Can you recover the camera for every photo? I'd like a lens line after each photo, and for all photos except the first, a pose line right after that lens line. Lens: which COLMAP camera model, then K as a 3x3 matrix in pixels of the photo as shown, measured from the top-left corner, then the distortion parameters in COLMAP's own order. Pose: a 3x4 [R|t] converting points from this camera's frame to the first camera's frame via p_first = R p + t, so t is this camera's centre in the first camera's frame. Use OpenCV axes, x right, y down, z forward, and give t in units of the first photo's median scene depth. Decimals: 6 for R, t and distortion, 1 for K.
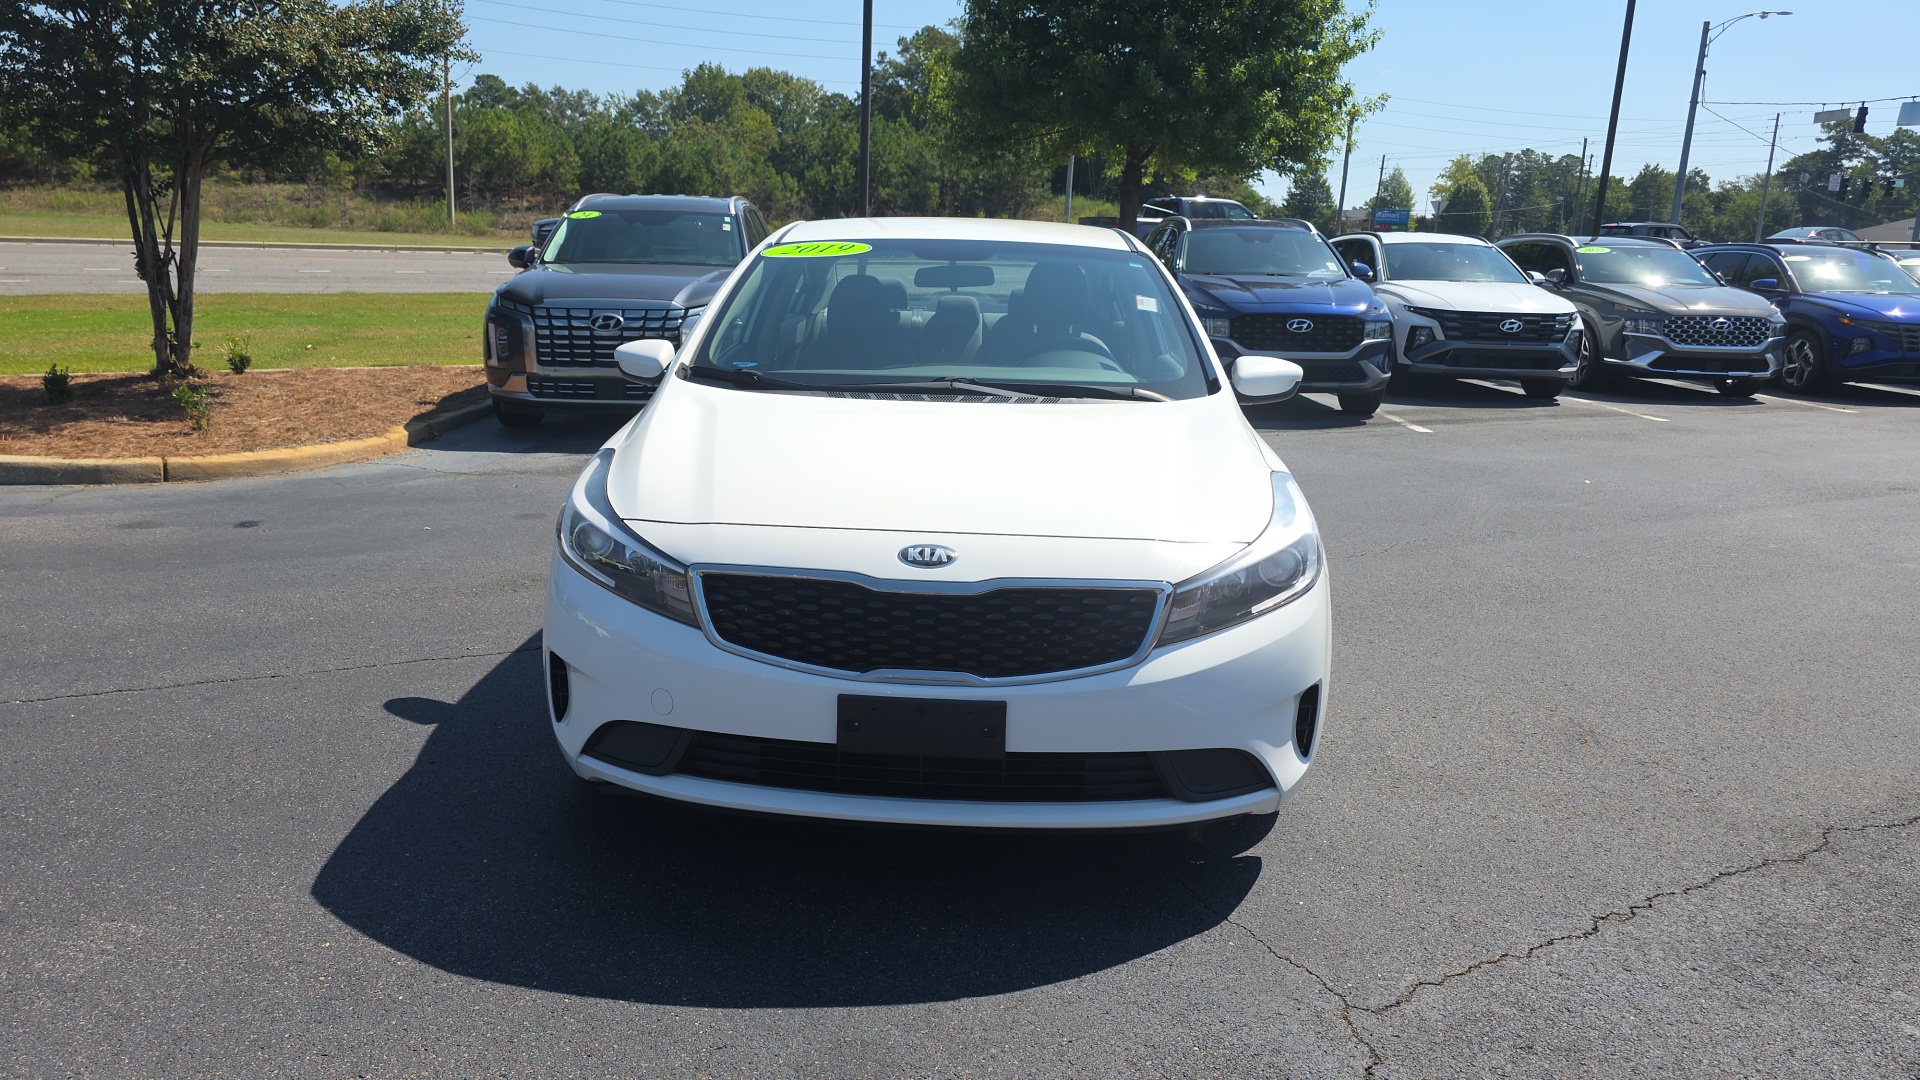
lens RADIAL K [[1321.3, 0, 860.9], [0, 1321.3, 507.3], [0, 0, 1]] dist [0.060839, -0.062720]
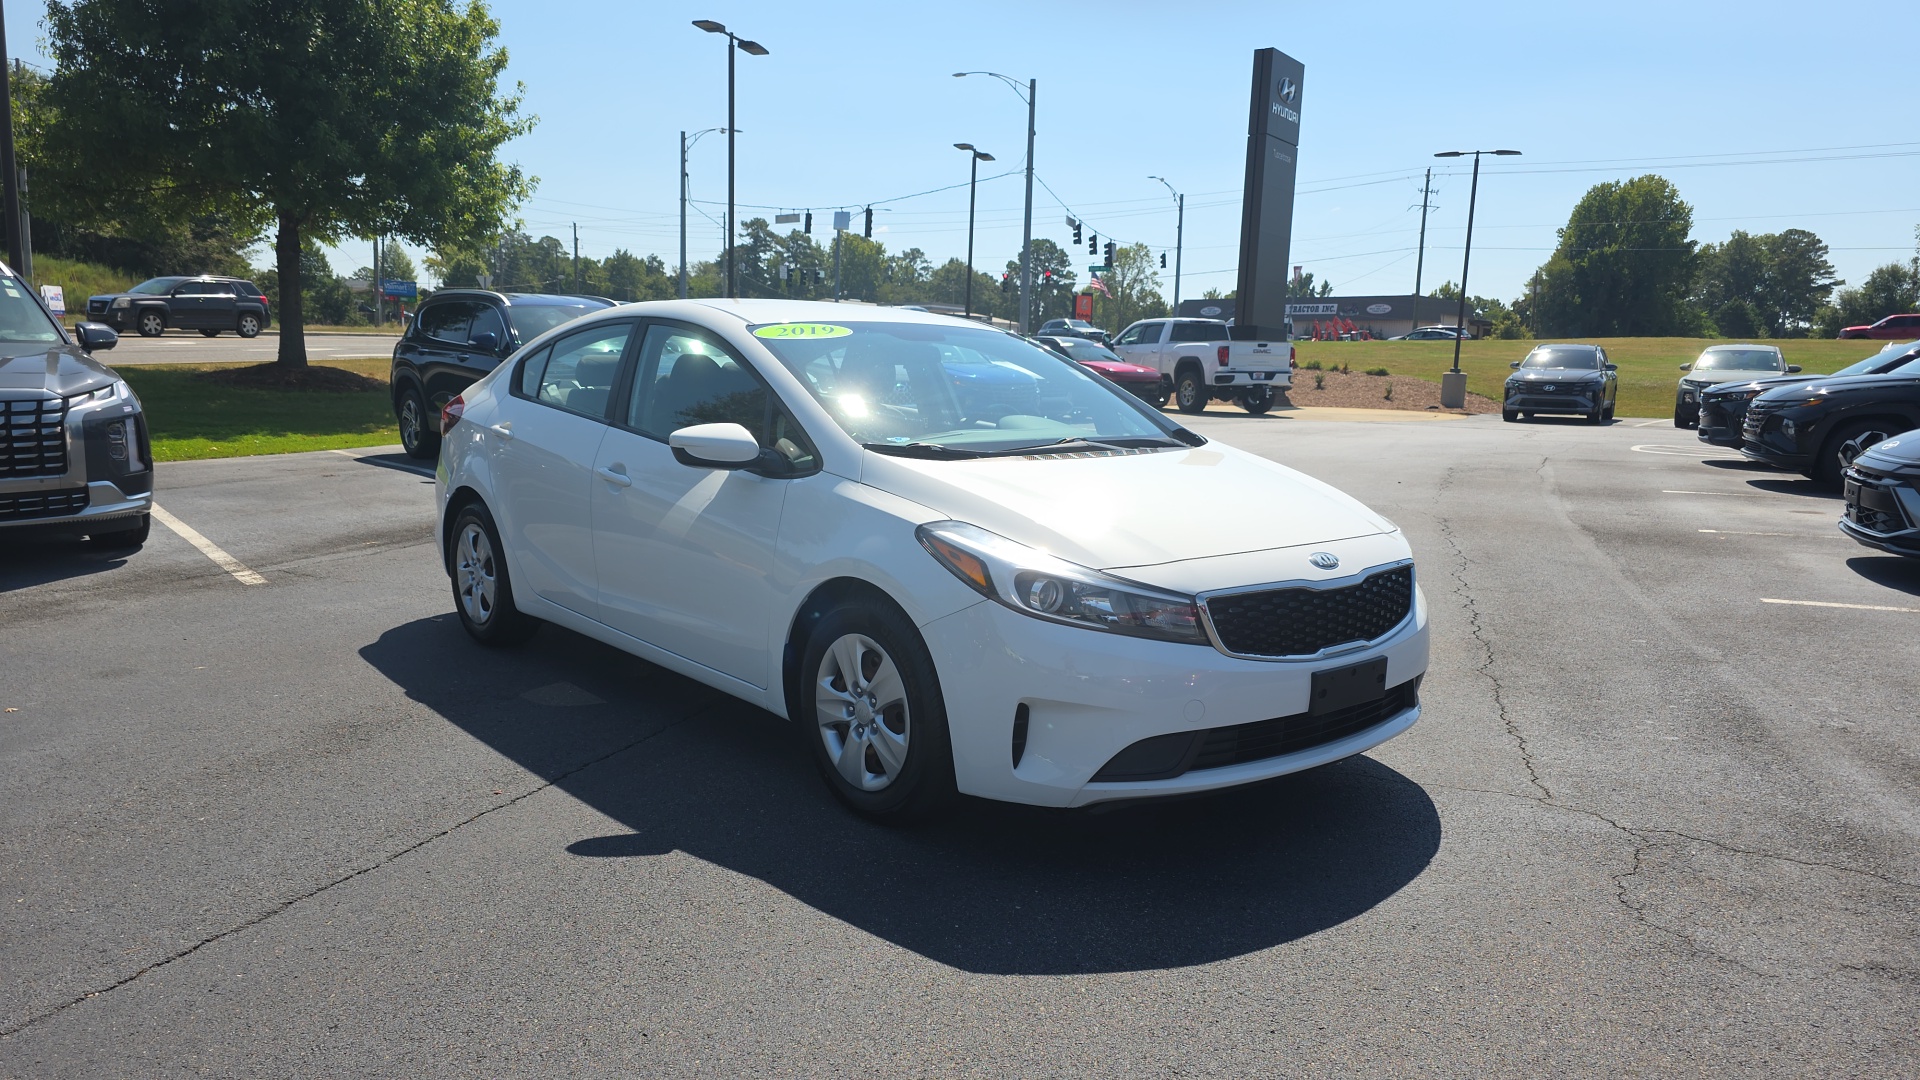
lens RADIAL K [[1326.3, 0, 963.0], [0, 1326.3, 553.3], [0, 0, 1]] dist [0.050520, -0.063151]
pose [[0.713350, -0.114528, 0.691386, -0.146180], [0.127599, 0.991291, 0.032554, -0.008001], [-0.689094, 0.064998, 0.721752, 0.034532]]
